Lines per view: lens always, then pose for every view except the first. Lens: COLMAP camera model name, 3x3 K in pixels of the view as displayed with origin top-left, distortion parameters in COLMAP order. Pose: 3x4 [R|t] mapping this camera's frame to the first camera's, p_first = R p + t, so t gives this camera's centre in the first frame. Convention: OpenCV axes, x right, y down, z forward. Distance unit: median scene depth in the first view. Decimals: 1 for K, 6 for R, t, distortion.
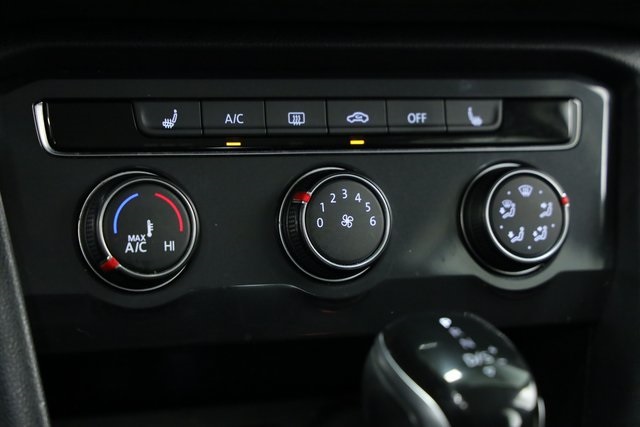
lens RADIAL K [[1837.9, 0, 325.1], [0, 1837.9, 213.9], [0, 0, 1]] dist [0.656592, 0.000000]
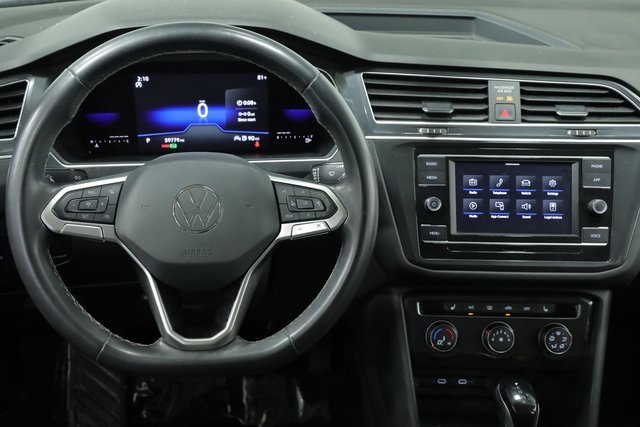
lens RADIAL K [[800.3, 0, 320.0], [0, 800.3, 213.3], [0, 0, 1]] dist [0.098279, 0.000000]
pose [[0.935836, 0.082200, -0.342716, 0.196187], [-0.051915, 0.993965, 0.096639, -0.367224], [0.348591, -0.072646, 0.934455, -0.561734]]
